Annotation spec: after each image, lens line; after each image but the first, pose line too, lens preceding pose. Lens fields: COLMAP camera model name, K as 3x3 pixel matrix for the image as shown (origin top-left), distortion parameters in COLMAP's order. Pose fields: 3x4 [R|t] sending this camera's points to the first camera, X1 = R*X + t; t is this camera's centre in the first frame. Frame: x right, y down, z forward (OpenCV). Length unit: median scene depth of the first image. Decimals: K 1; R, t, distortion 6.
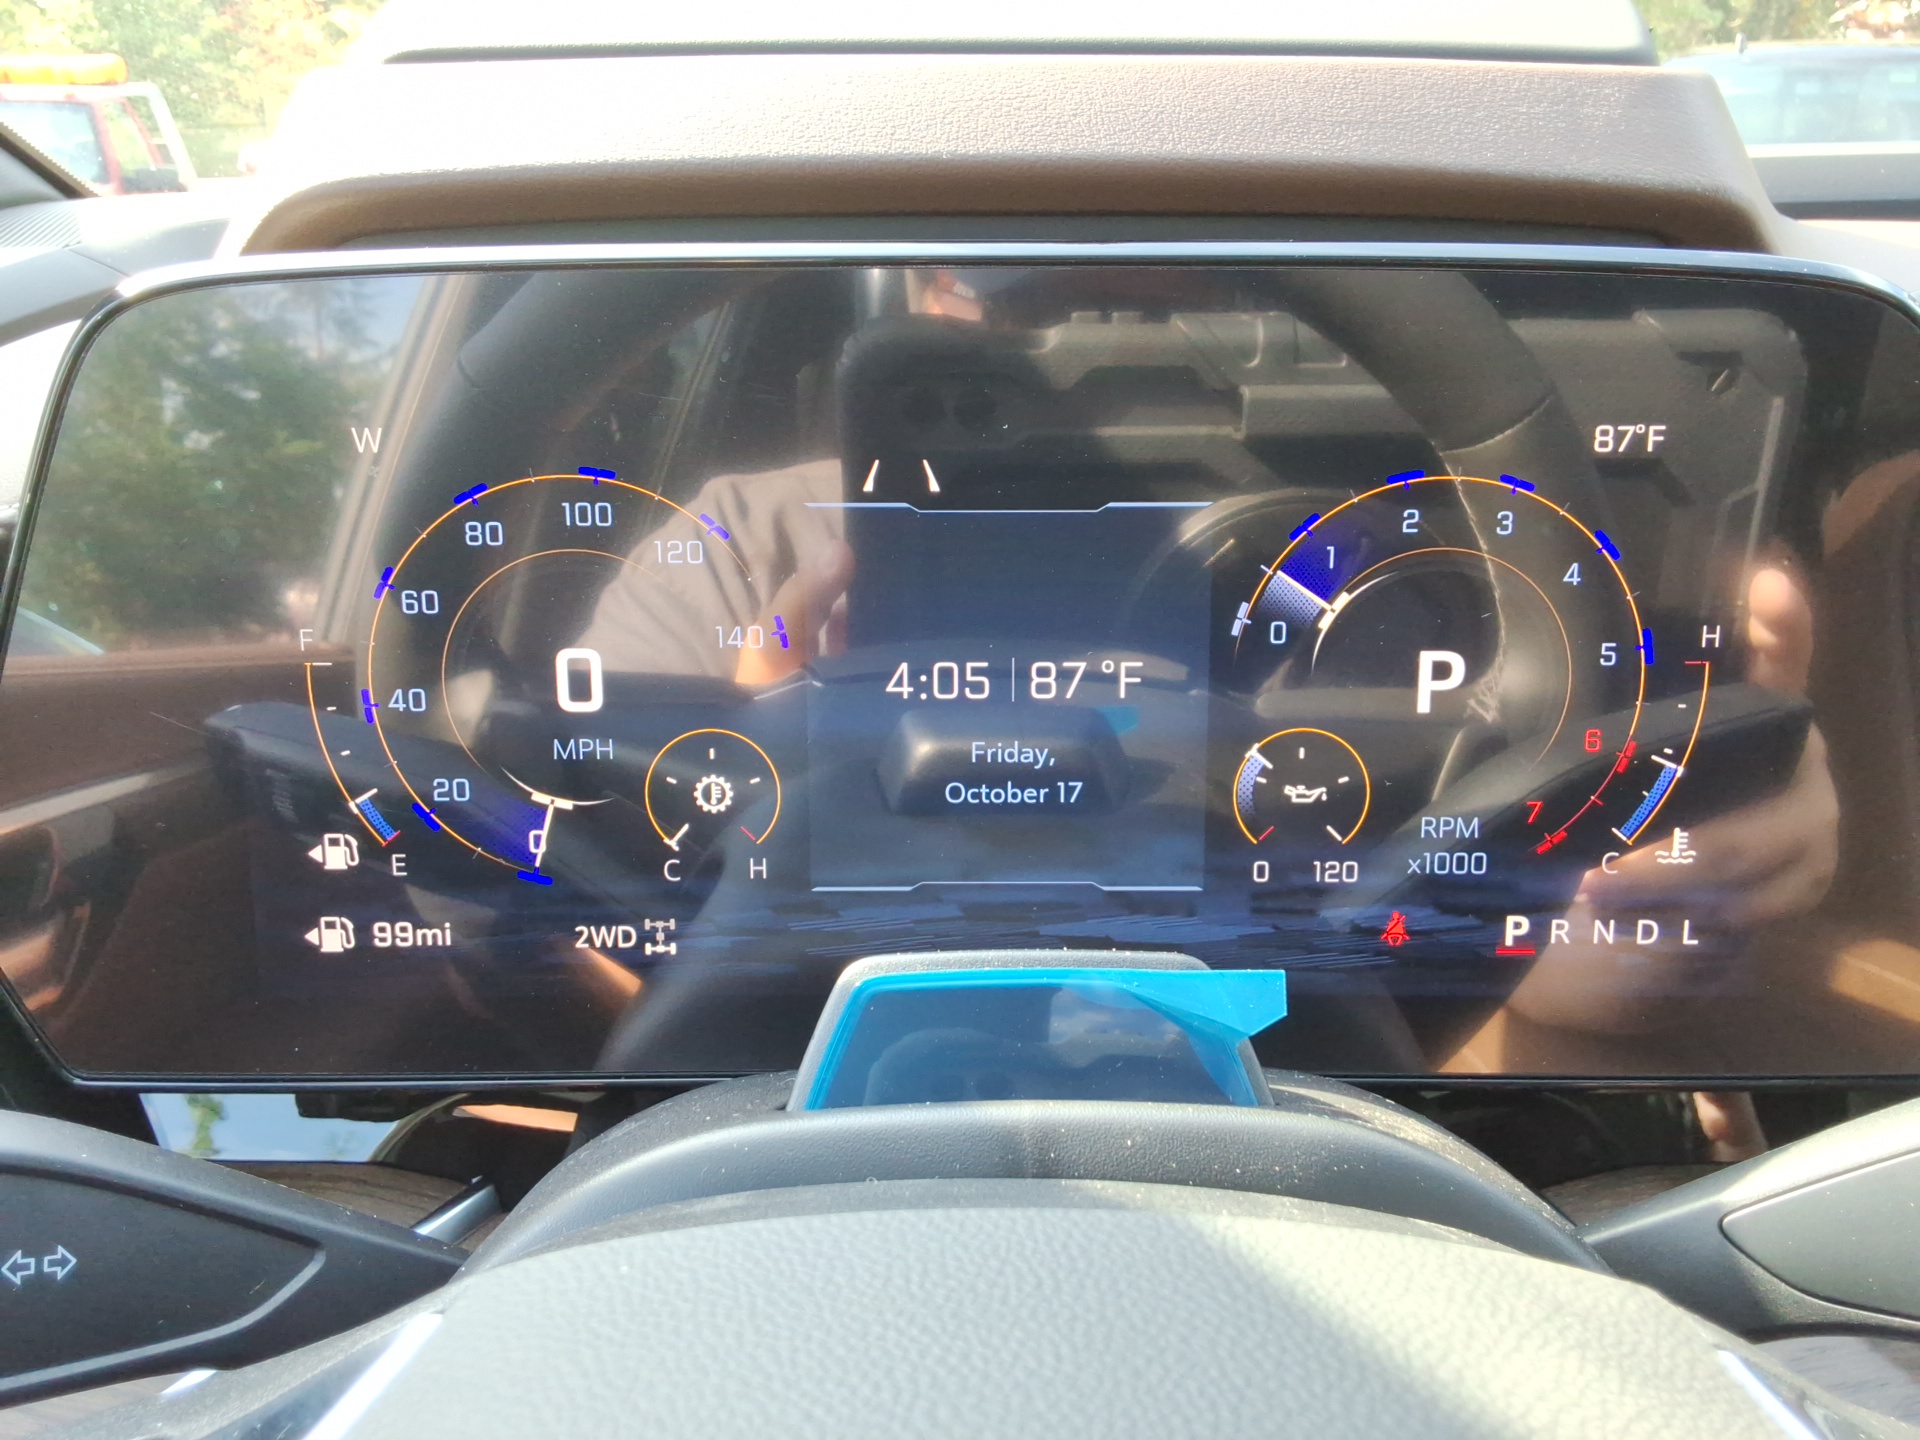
lens RADIAL K [[1556.2, 0, 956.8], [0, 1556.2, 707.3], [0, 0, 1]] dist [0.137361, -0.192212]
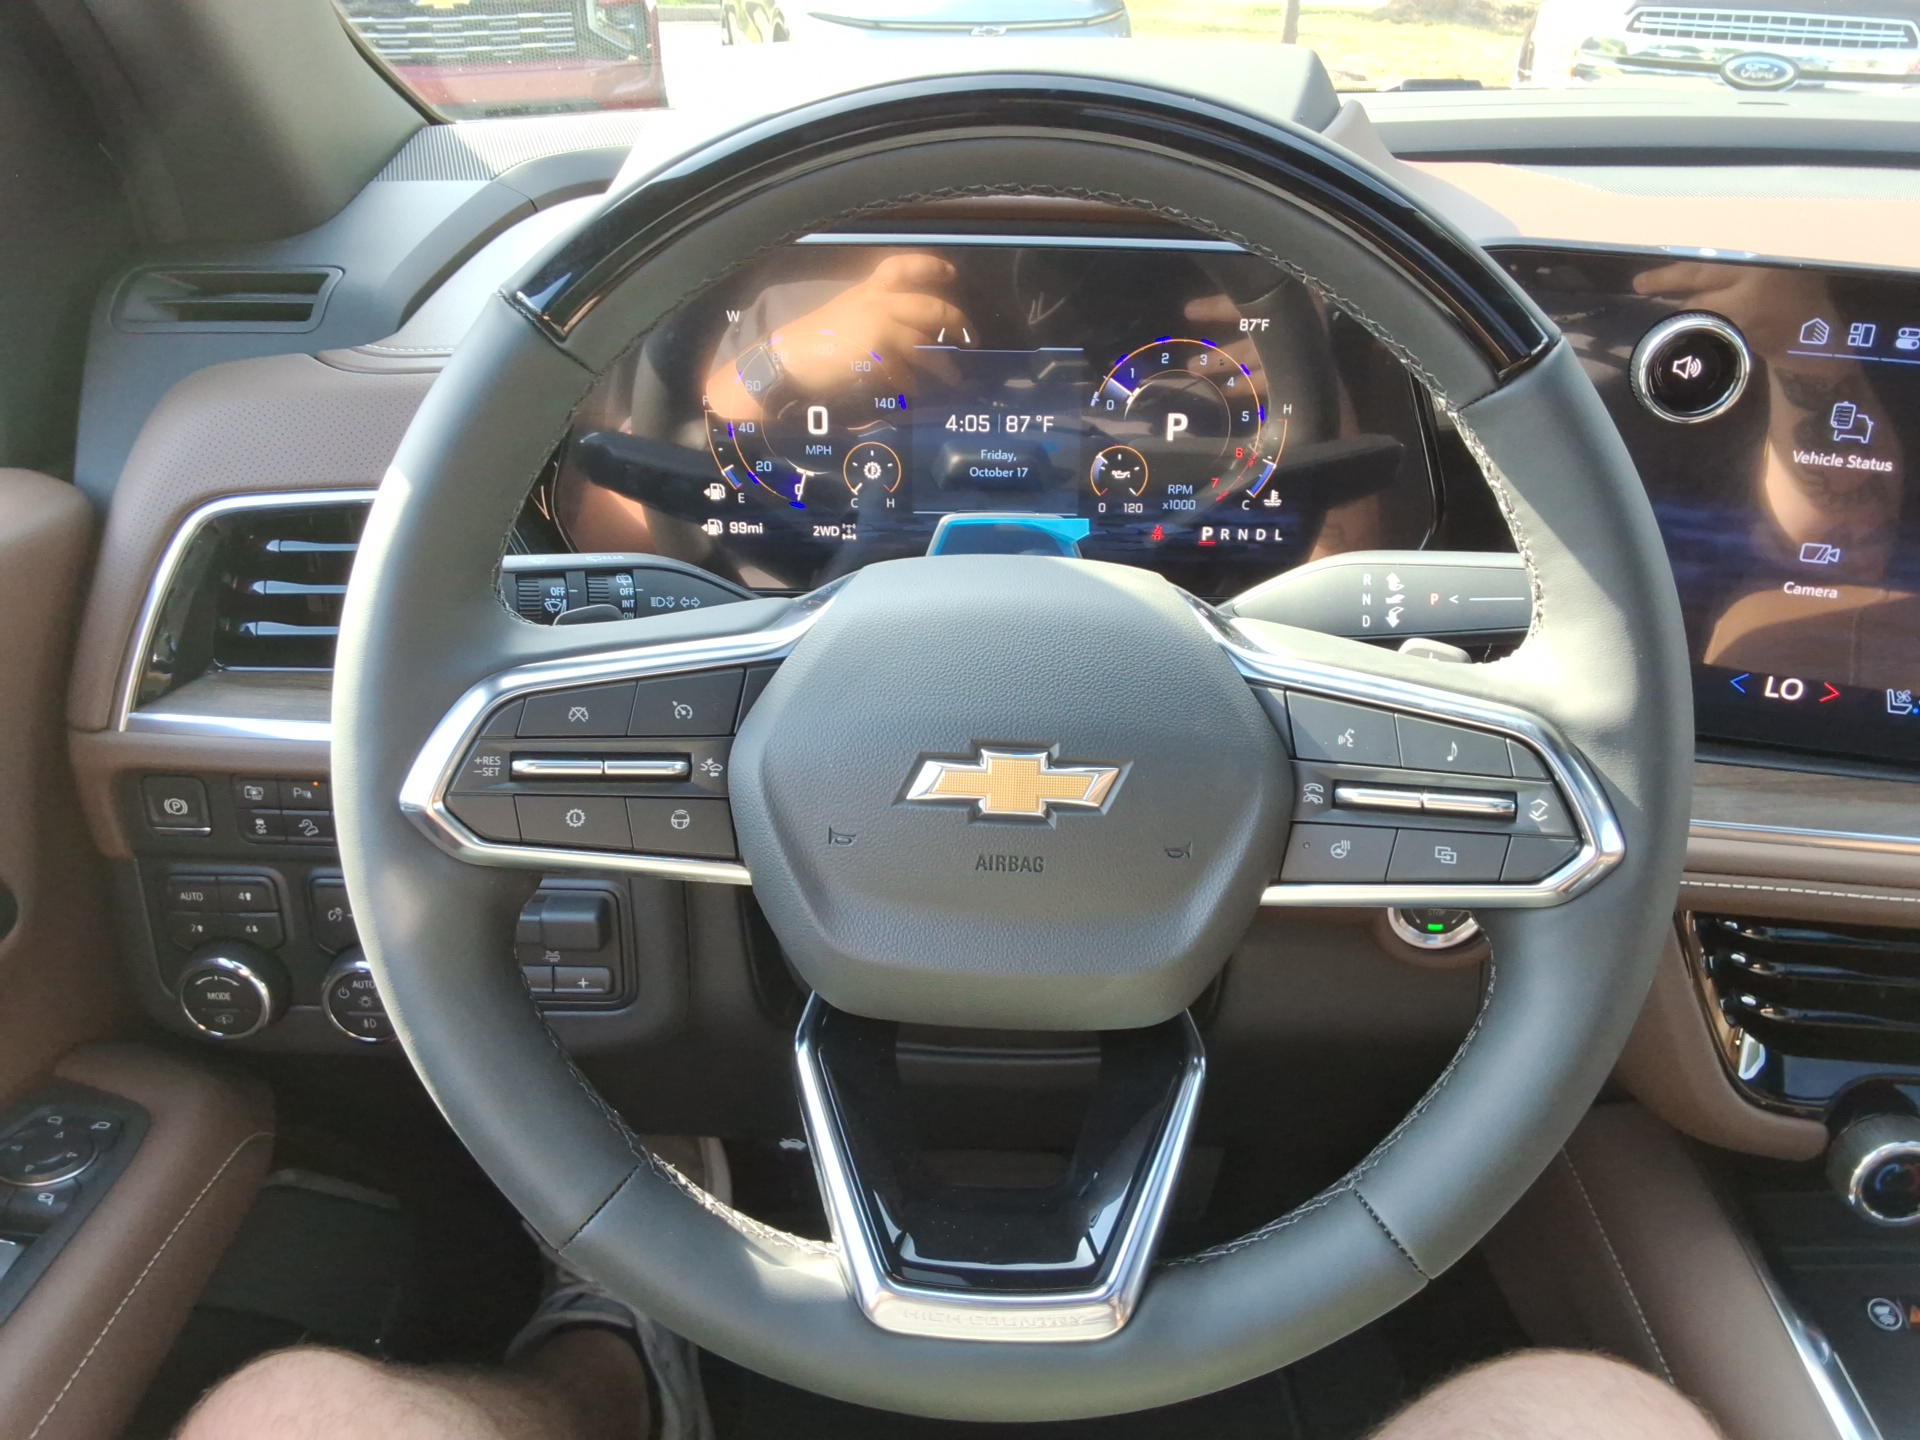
lens RADIAL K [[1566.4, 0, 973.8], [0, 1566.4, 699.4], [0, 0, 1]] dist [0.117742, -0.191710]
pose [[0.999652, 0.011828, 0.023588, -0.053693], [-0.014899, 0.990788, 0.134597, 0.076166], [-0.021778, -0.134902, 0.990620, -1.414030]]
